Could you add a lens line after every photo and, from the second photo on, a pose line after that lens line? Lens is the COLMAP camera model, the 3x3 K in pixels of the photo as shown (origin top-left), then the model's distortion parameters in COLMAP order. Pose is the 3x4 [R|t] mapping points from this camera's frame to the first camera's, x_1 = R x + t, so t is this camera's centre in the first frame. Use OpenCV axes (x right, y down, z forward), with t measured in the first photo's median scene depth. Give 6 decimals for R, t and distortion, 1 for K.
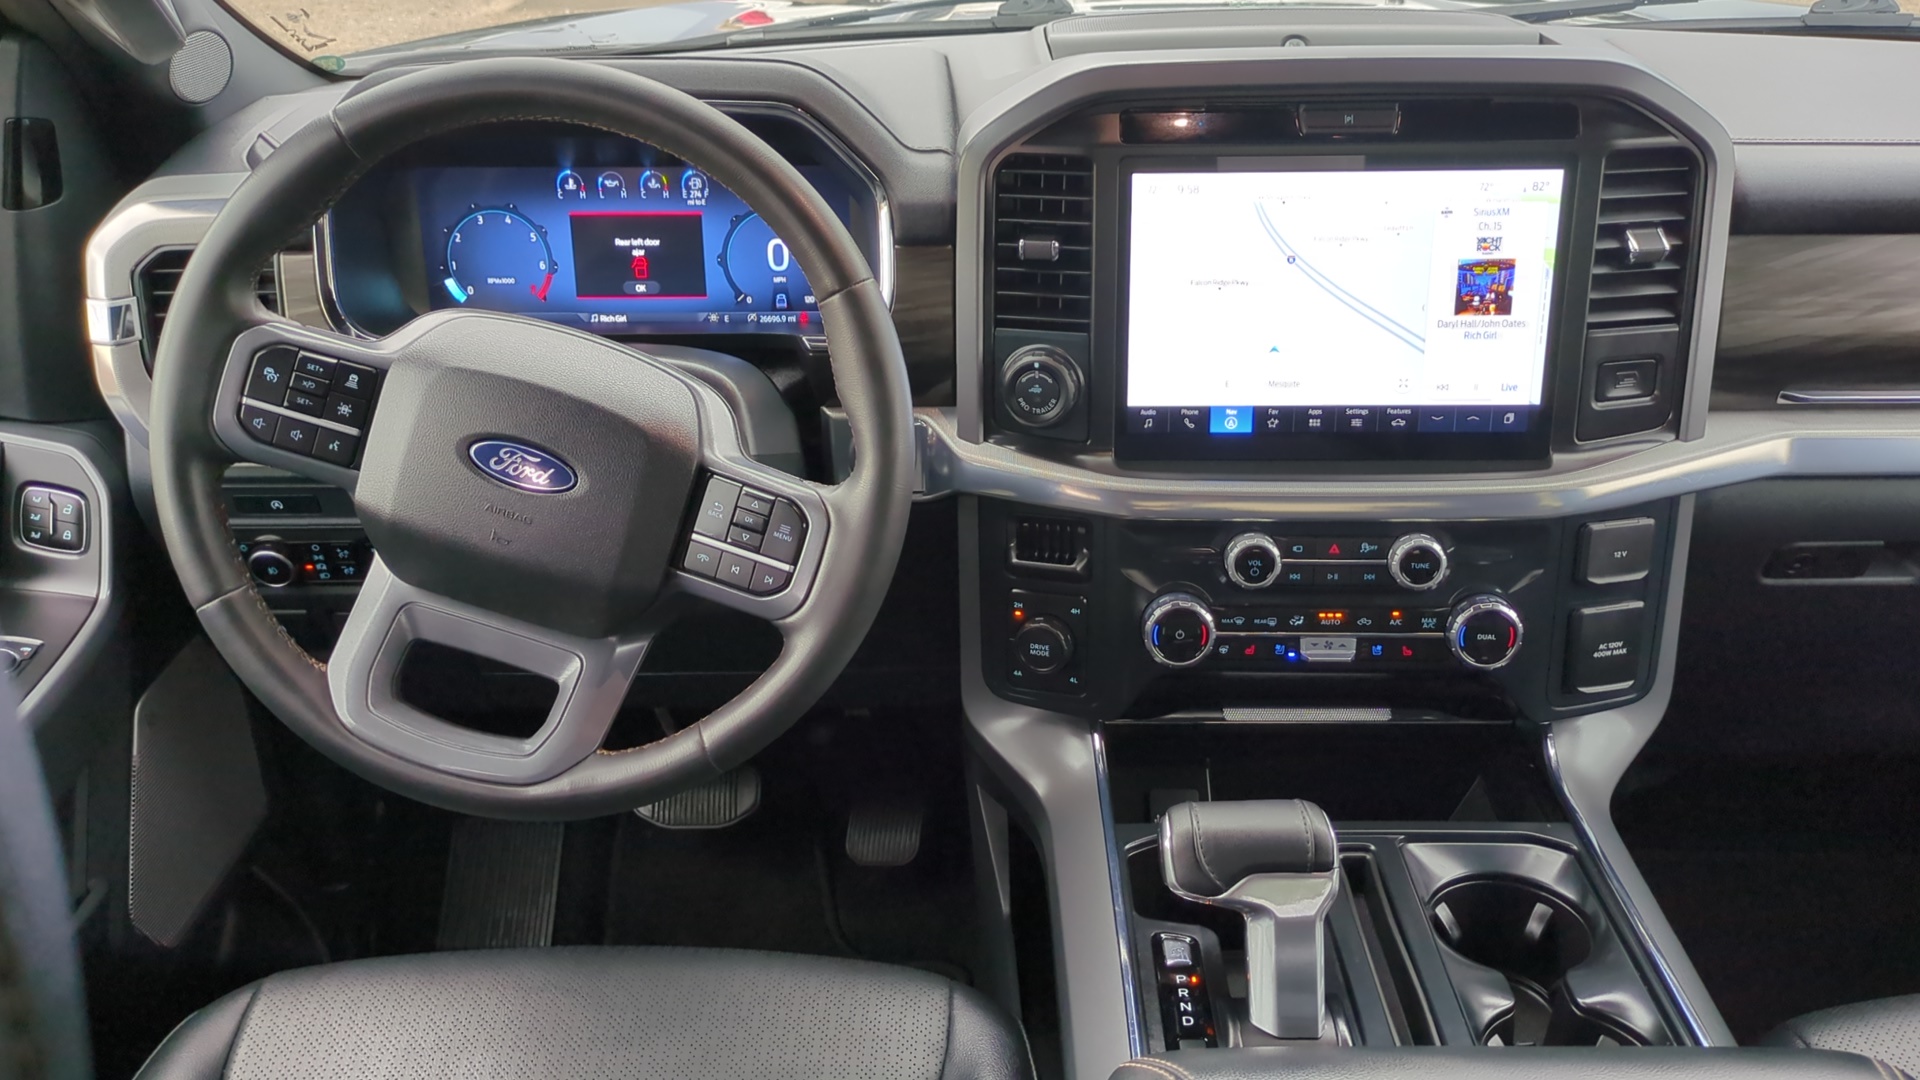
lens RADIAL K [[1647.3, 0, 978.5], [0, 1647.3, 553.2], [0, 0, 1]] dist [0.055903, -0.086206]
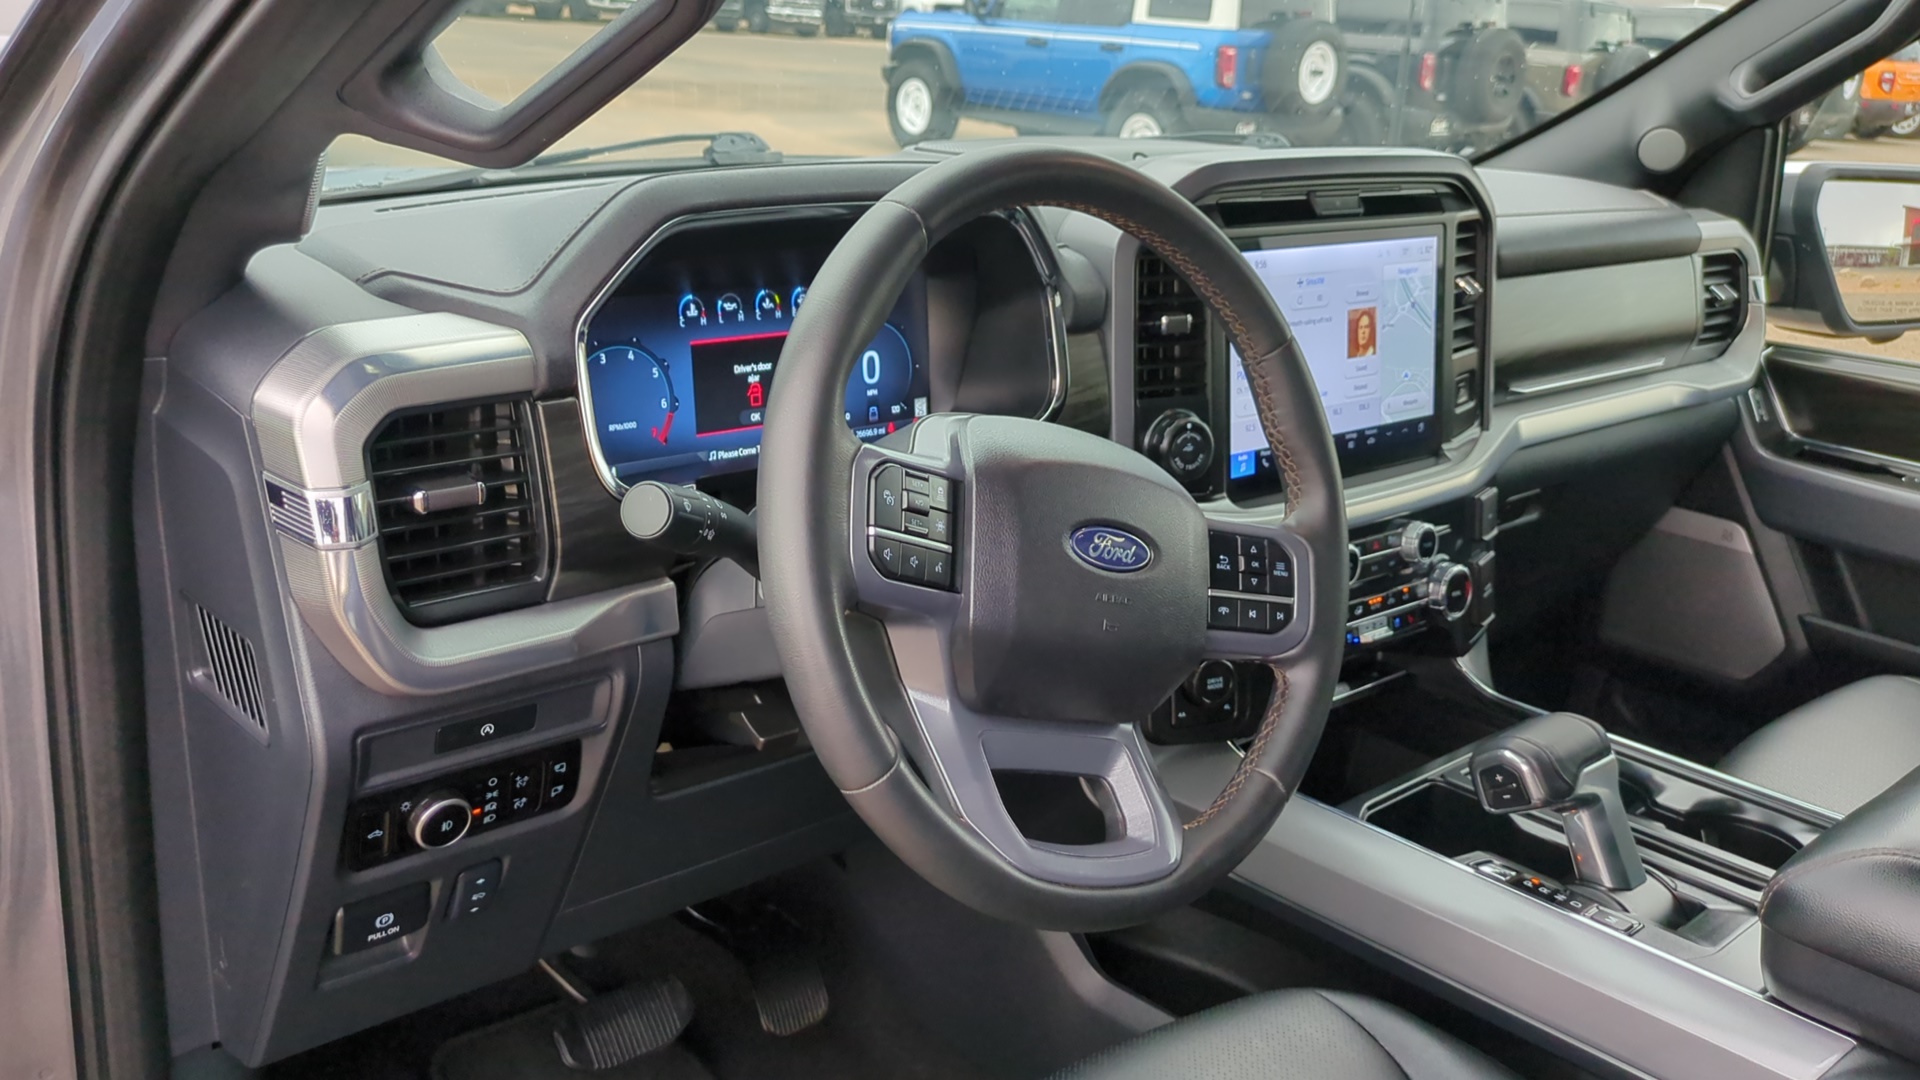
lens RADIAL K [[1647.3, 0, 967.9], [0, 1647.3, 548.0], [0, 0, 1]] dist [0.055903, -0.086206]
pose [[0.730210, -0.162586, 0.663596, -0.816189], [0.238917, 0.970716, -0.025067, -0.041446], [-0.640088, 0.176848, 0.747671, 0.272474]]
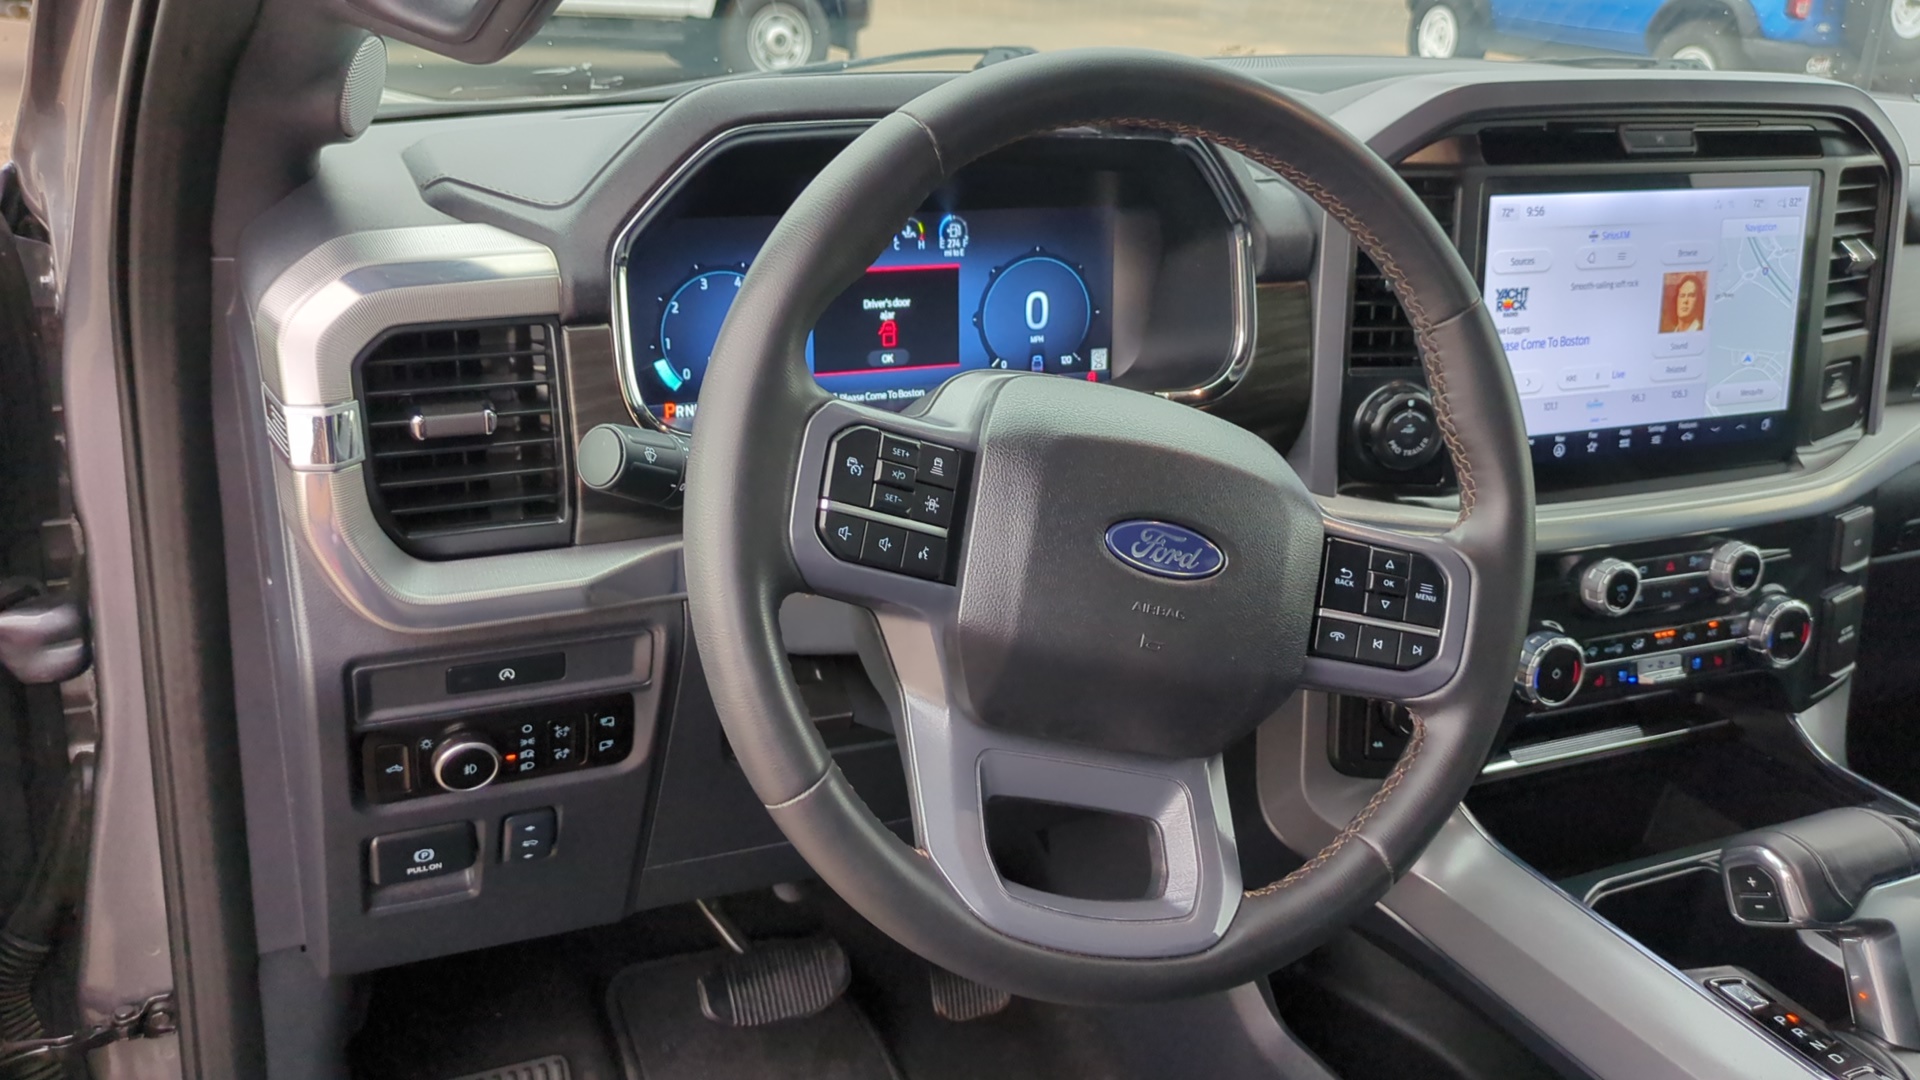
lens RADIAL K [[1647.3, 0, 975.9], [0, 1647.3, 545.0], [0, 0, 1]] dist [0.055903, -0.086206]
pose [[0.901133, -0.104810, 0.420683, -0.575863], [0.135477, 0.989821, -0.043594, -0.027745], [-0.411832, 0.096277, 0.906160, 0.263151]]
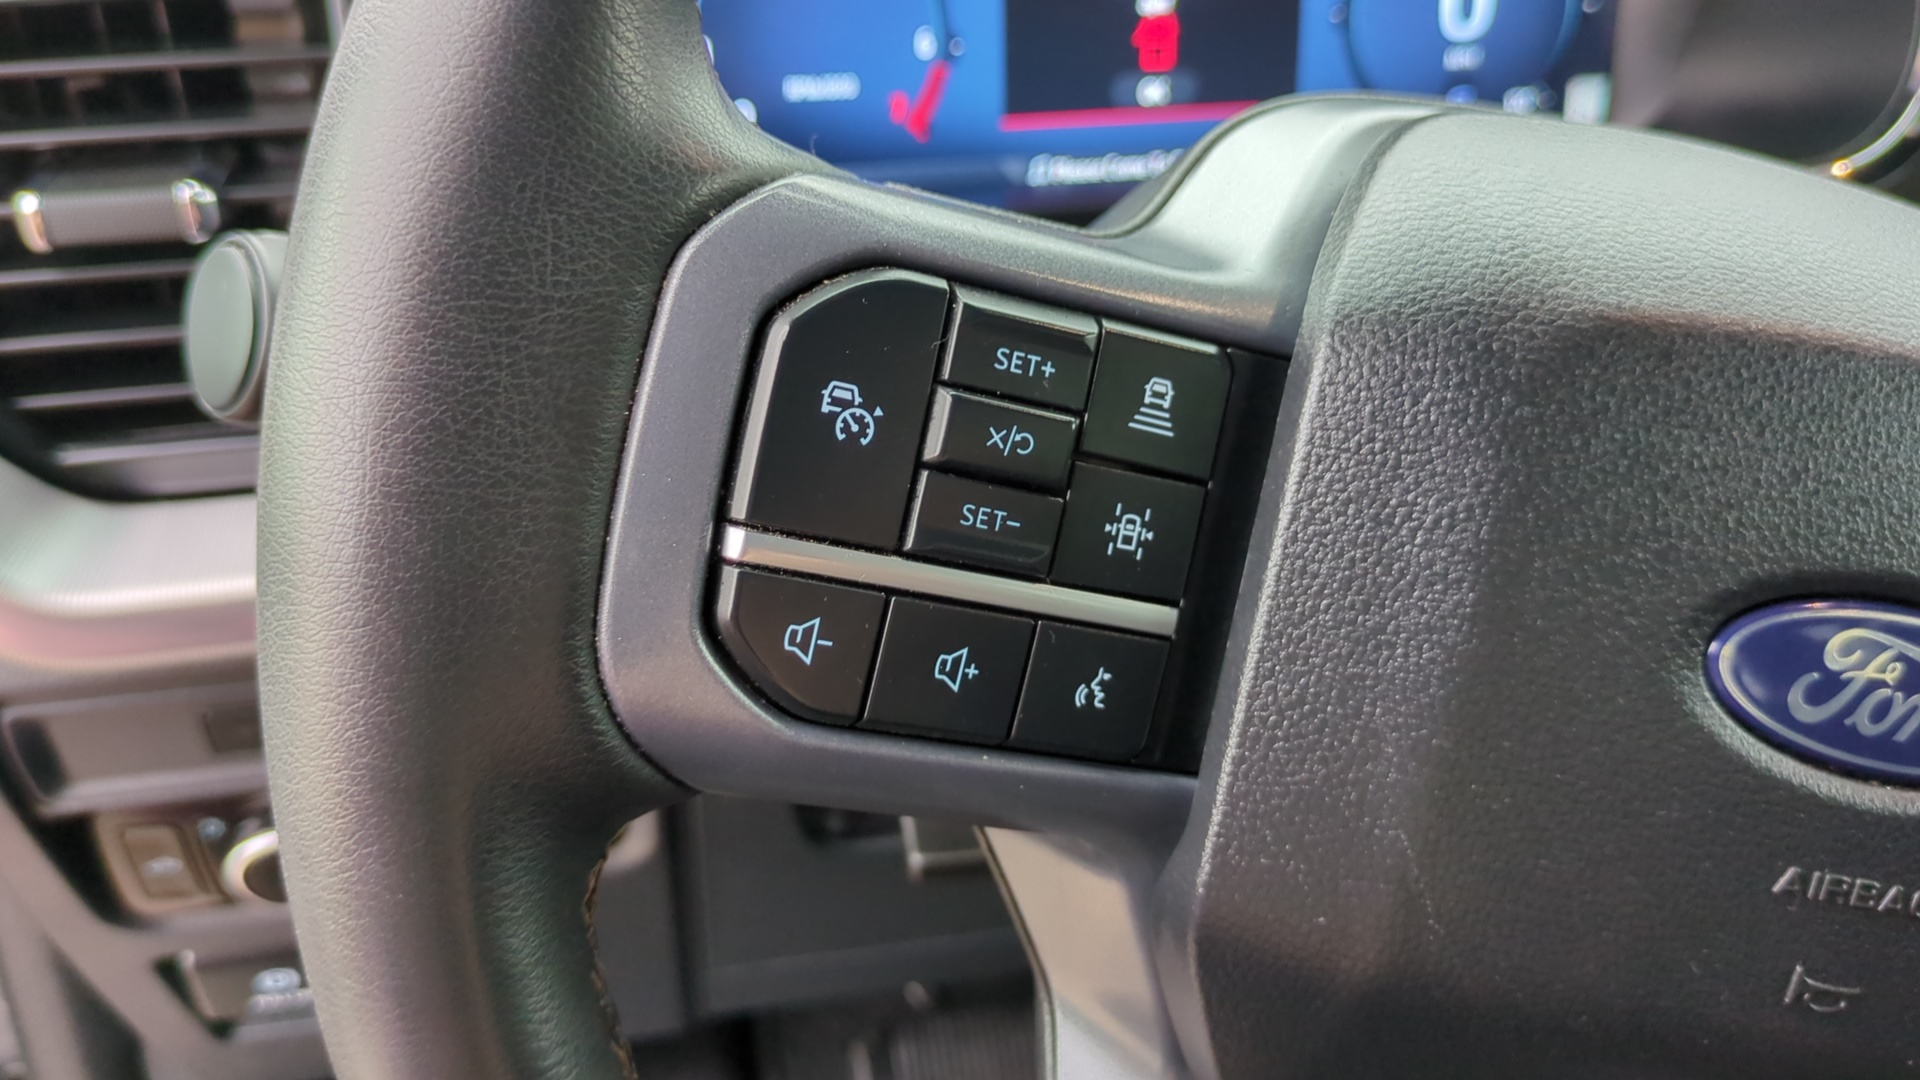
lens RADIAL K [[1647.3, 0, 996.5], [0, 1647.3, 555.5], [0, 0, 1]] dist [0.055903, -0.086206]
pose [[0.970408, -0.100582, 0.219525, -0.380628], [0.086857, 0.993664, 0.071325, -0.085583], [-0.225308, -0.050147, 0.972996, 0.657875]]
